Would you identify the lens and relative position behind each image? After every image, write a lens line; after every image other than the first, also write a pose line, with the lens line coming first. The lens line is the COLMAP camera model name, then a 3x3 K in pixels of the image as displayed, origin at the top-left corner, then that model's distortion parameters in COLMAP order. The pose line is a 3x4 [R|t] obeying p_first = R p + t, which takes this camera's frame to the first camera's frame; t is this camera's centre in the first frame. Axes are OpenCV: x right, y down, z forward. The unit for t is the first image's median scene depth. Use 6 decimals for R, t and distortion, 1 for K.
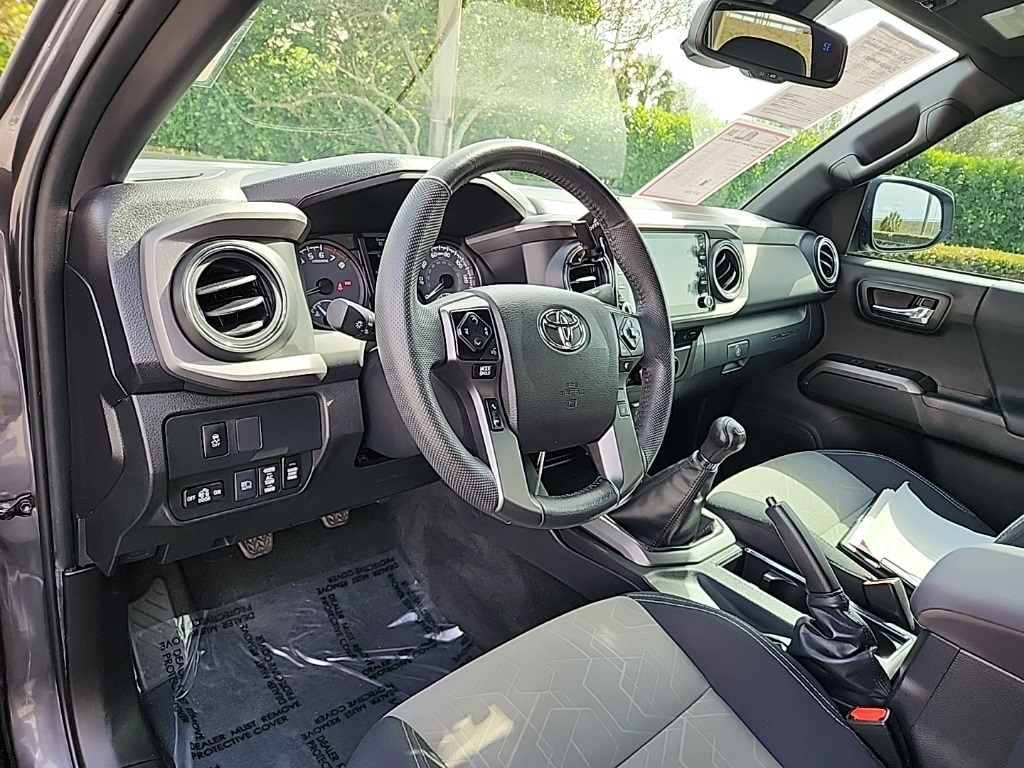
lens RADIAL K [[698.3, 0, 512.0], [0, 698.3, 384.0], [0, 0, 1]] dist [0.034706, -0.041858]
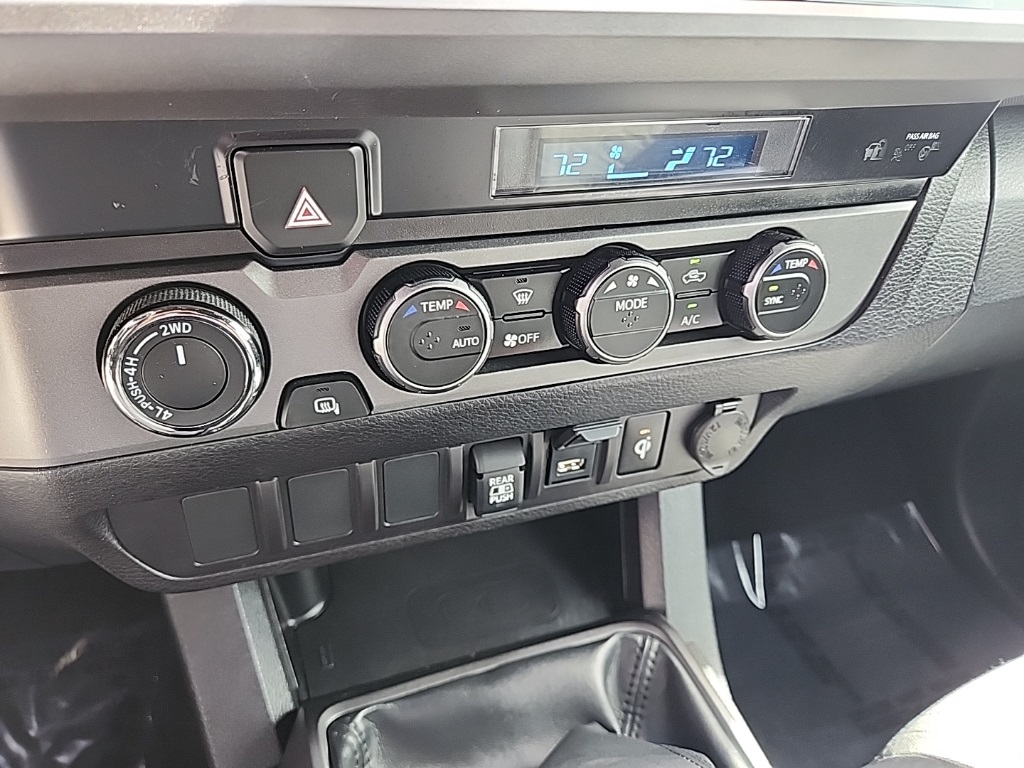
lens RADIAL K [[698.3, 0, 512.0], [0, 698.3, 384.0], [0, 0, 1]] dist [0.034706, -0.041858]
pose [[0.921333, 0.124814, -0.368195, 0.223895], [-0.064099, 0.982871, 0.172787, -0.026563], [0.383454, -0.135593, 0.913552, 0.720977]]
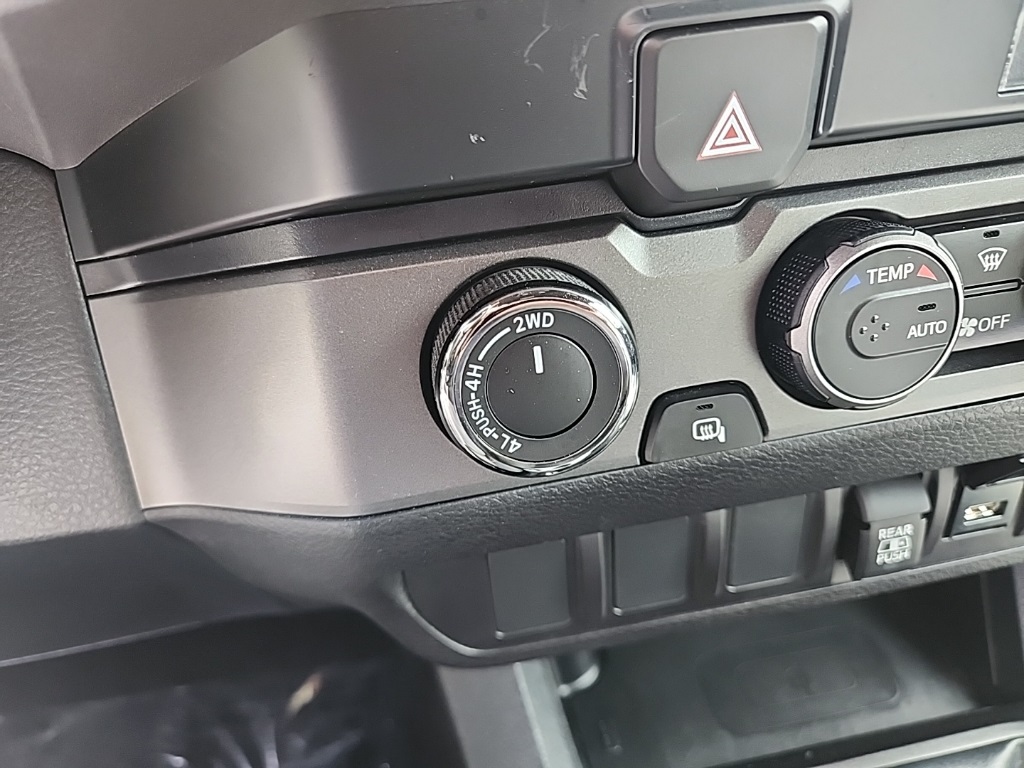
lens RADIAL K [[698.3, 0, 512.0], [0, 698.3, 384.0], [0, 0, 1]] dist [0.034706, -0.041858]
pose [[0.817941, 0.086891, -0.568702, 0.155899], [-0.002334, 0.989021, 0.147753, -0.013380], [0.575297, -0.119526, 0.809164, 0.745885]]
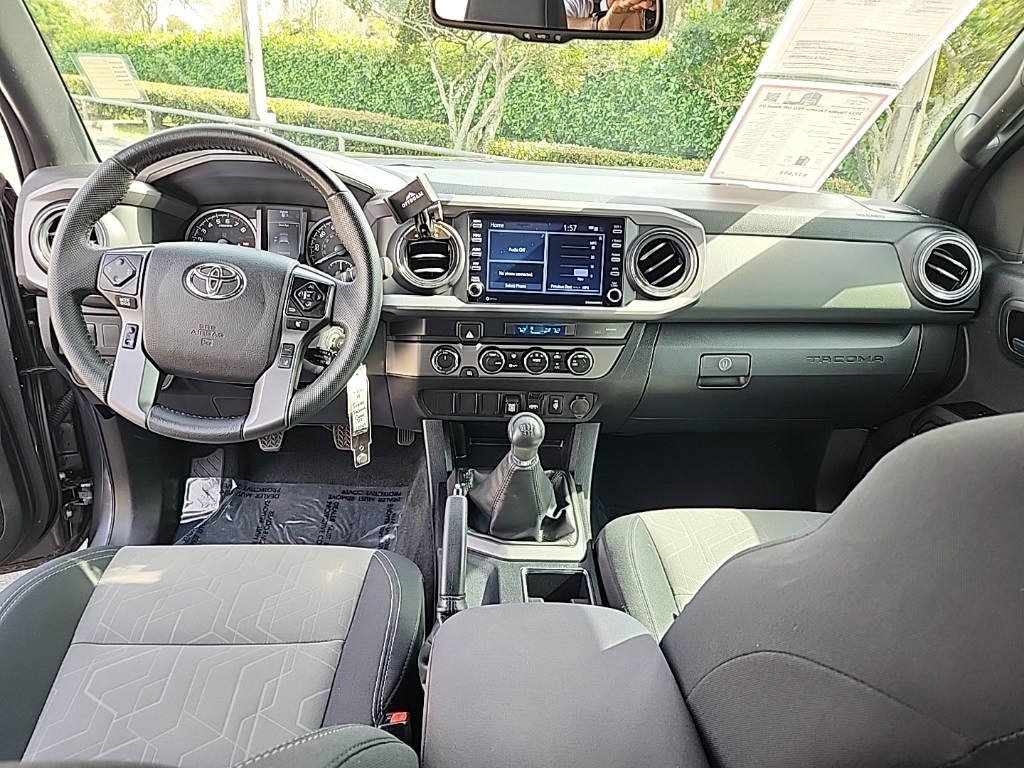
lens RADIAL K [[680.5, 0, 510.7], [0, 680.5, 403.1], [0, 0, 1]] dist [0.022988, -0.001727]
pose [[0.765826, 0.185249, -0.615787, 0.690866], [-0.166411, 0.982078, 0.088483, -0.034237], [0.621142, 0.034711, 0.782929, 0.227009]]
